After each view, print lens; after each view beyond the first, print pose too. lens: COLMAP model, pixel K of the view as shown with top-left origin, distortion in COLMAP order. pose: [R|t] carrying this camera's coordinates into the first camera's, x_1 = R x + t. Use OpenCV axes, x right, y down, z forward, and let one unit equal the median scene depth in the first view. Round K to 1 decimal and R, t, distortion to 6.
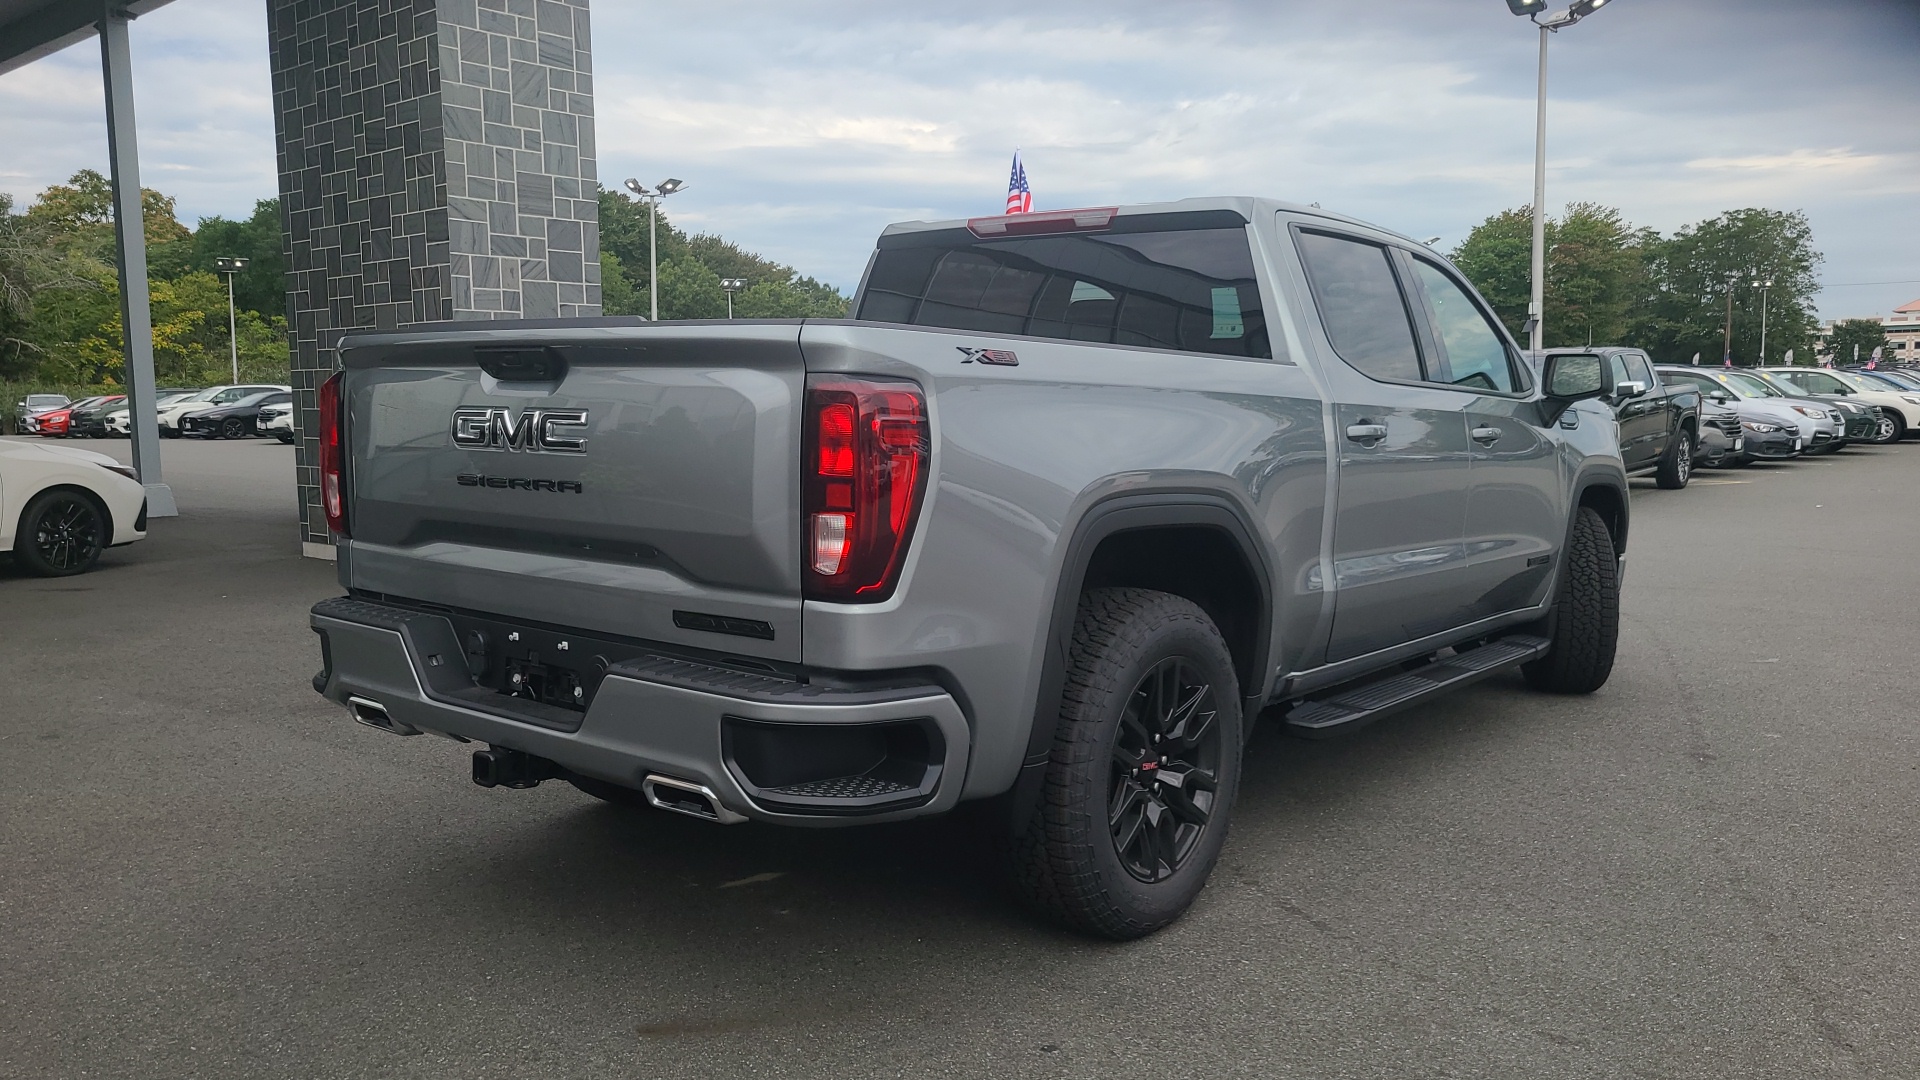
lens RADIAL K [[1415.9, 0, 938.7], [0, 1415.9, 567.5], [0, 0, 1]] dist [0.044807, -0.021207]
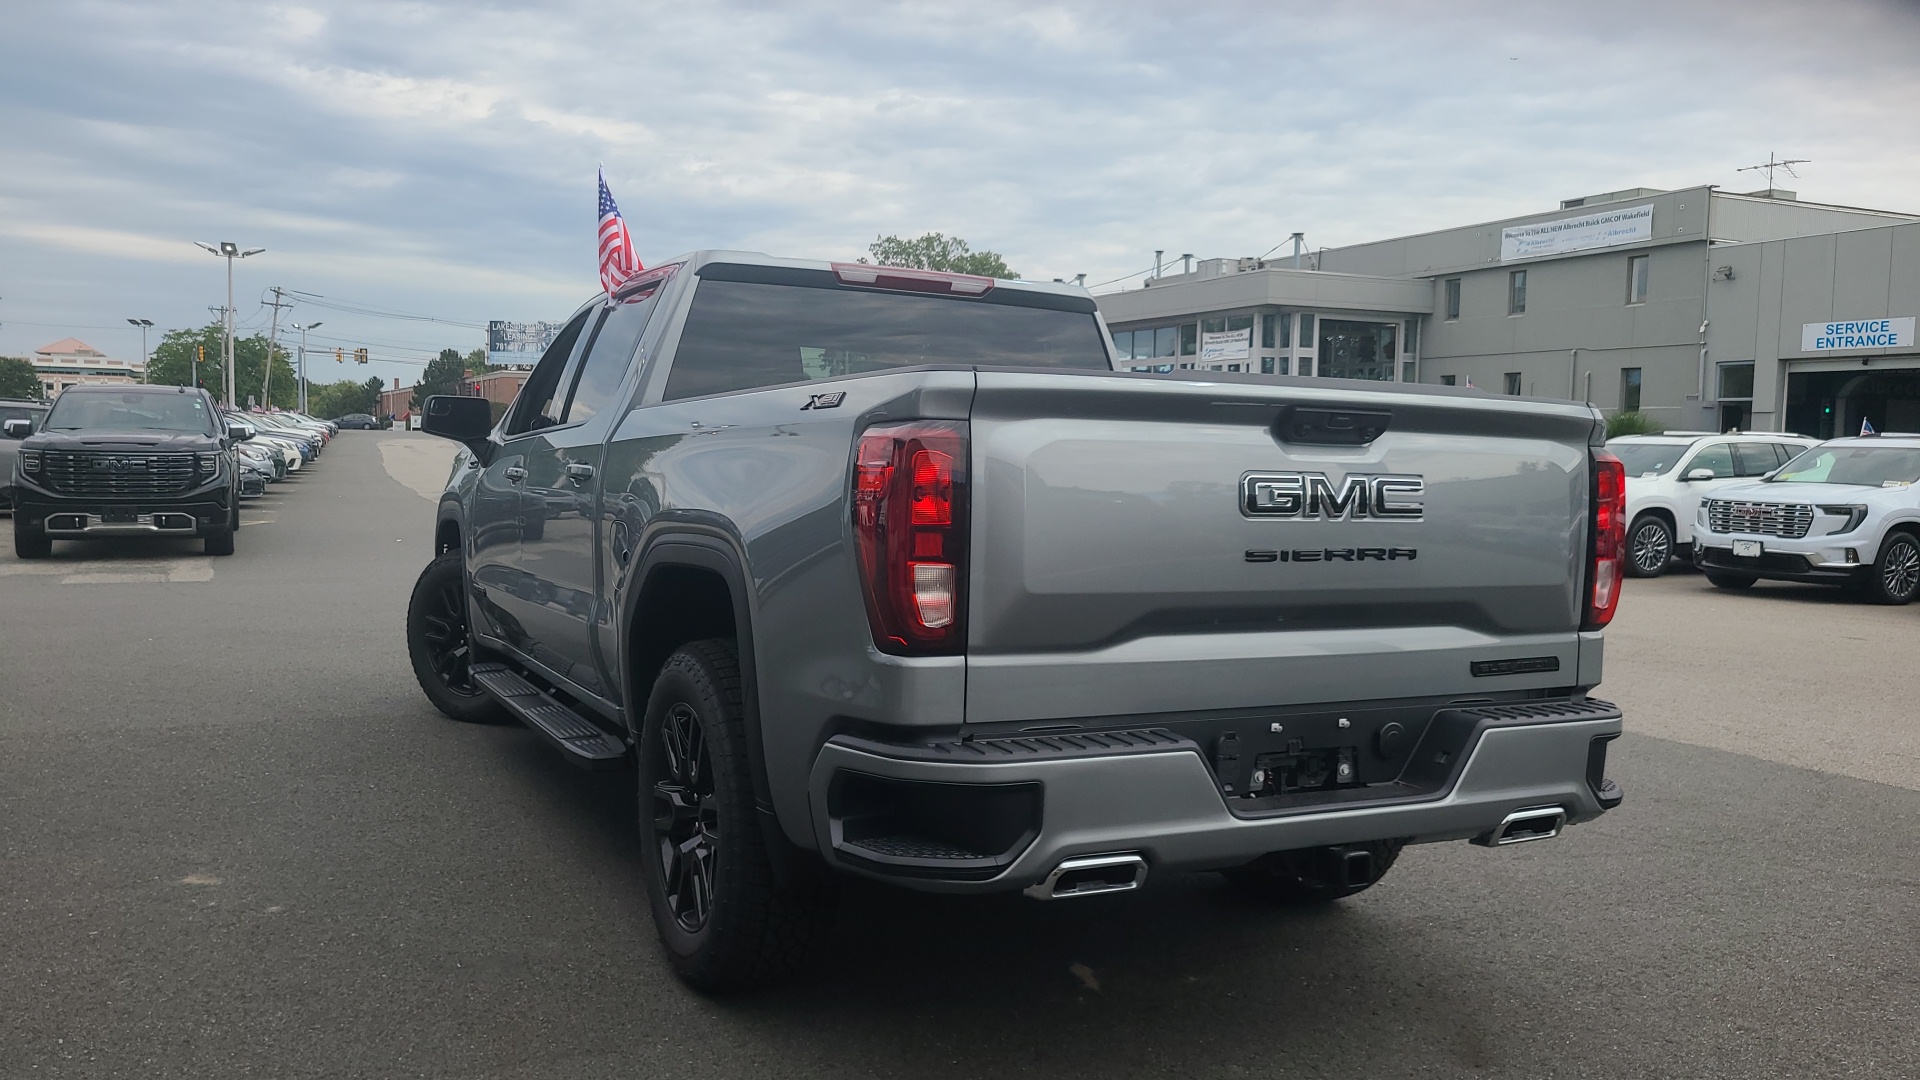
lens RADIAL K [[1415.9, 0, 938.7], [0, 1415.9, 567.5], [0, 0, 1]] dist [0.044807, -0.021207]
pose [[0.427437, -0.062631, 0.901873, -1.105302], [0.086339, 0.995866, 0.028238, -0.088649], [-0.899913, 0.065797, 0.431077, 0.744870]]
